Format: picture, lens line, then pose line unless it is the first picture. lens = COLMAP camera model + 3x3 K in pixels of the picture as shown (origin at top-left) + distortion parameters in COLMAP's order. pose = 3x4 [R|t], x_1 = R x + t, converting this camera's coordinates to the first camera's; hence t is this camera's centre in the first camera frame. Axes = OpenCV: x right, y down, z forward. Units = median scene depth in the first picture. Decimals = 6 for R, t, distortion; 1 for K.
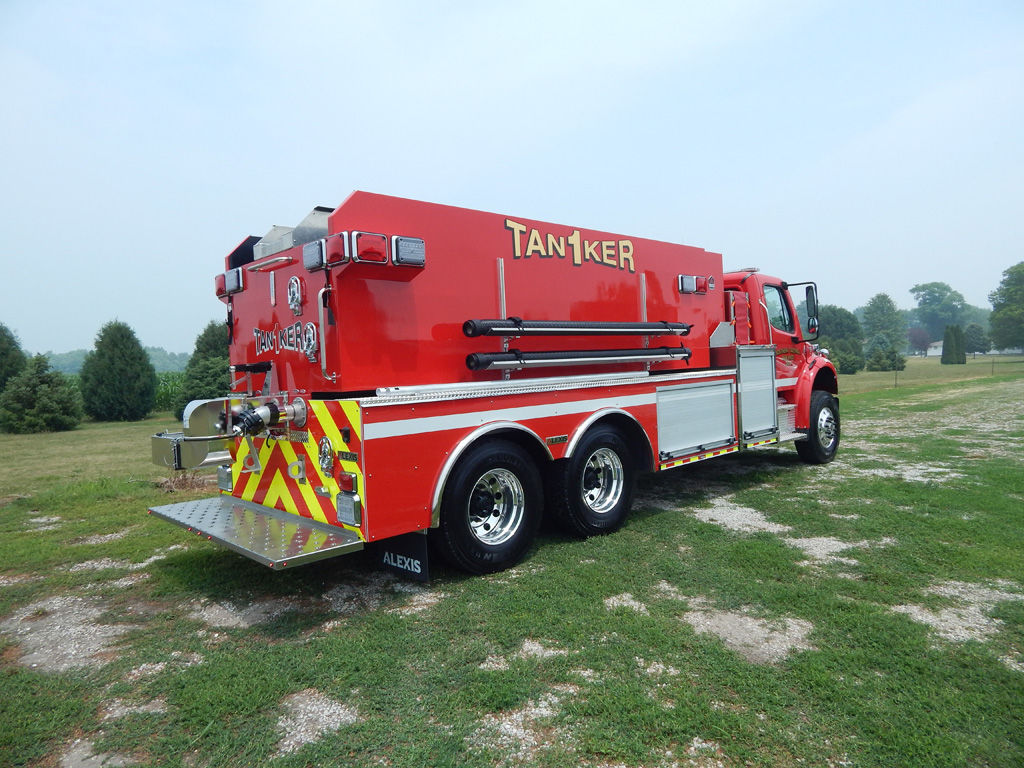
lens RADIAL K [[679.2, 0, 537.5], [0, 679.2, 372.2], [0, 0, 1]] dist [0.004221, -0.006334]
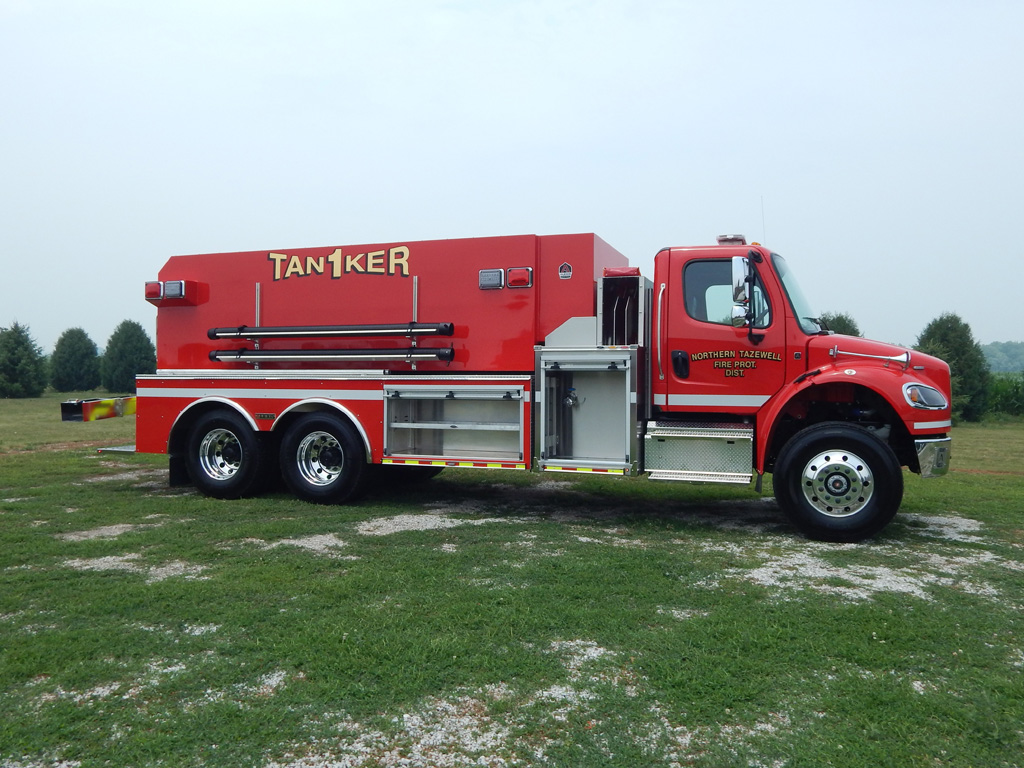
lens RADIAL K [[816.6, 0, 505.3], [0, 816.6, 383.4], [0, 0, 1]] dist [-0.011885, -0.000041]
pose [[0.426195, 0.045859, -0.903468, 1.490254], [-0.038614, 0.998726, 0.032479, -0.030762], [0.903807, 0.021045, 0.427423, 0.659267]]
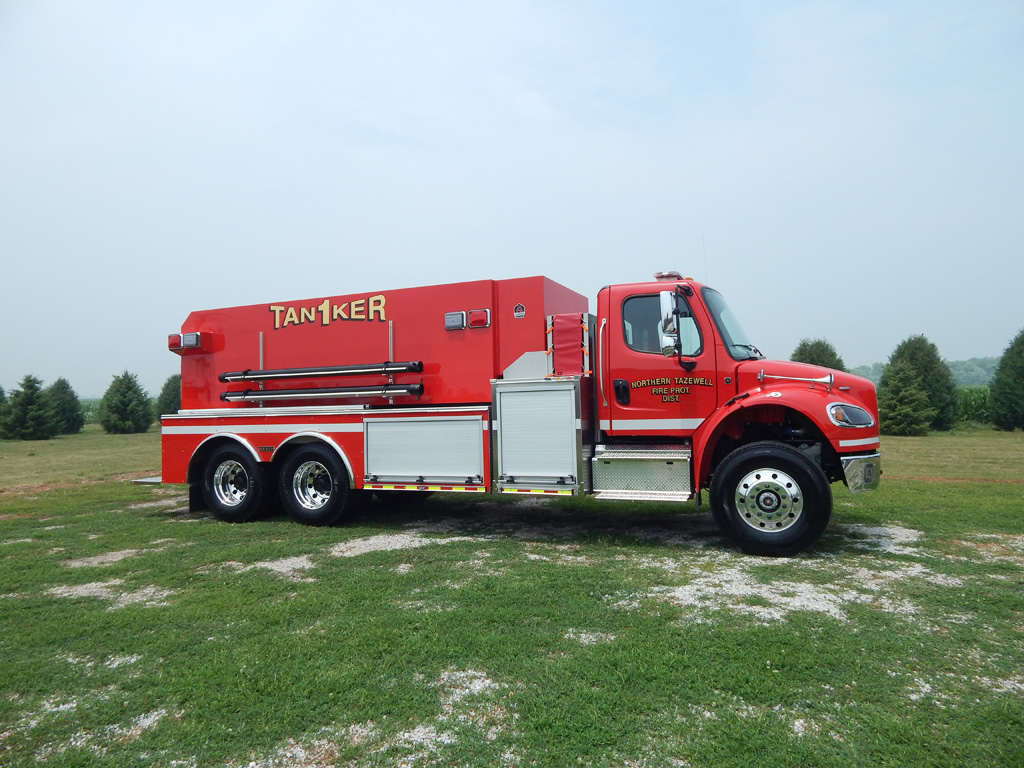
lens RADIAL K [[679.2, 0, 508.4], [0, 679.2, 382.5], [0, 0, 1]] dist [0.004221, -0.006334]
pose [[0.368743, -0.001218, -0.929531, 1.456679], [-0.005593, 0.999978, -0.003529, -0.040170], [0.929515, 0.006500, 0.368728, 0.840158]]
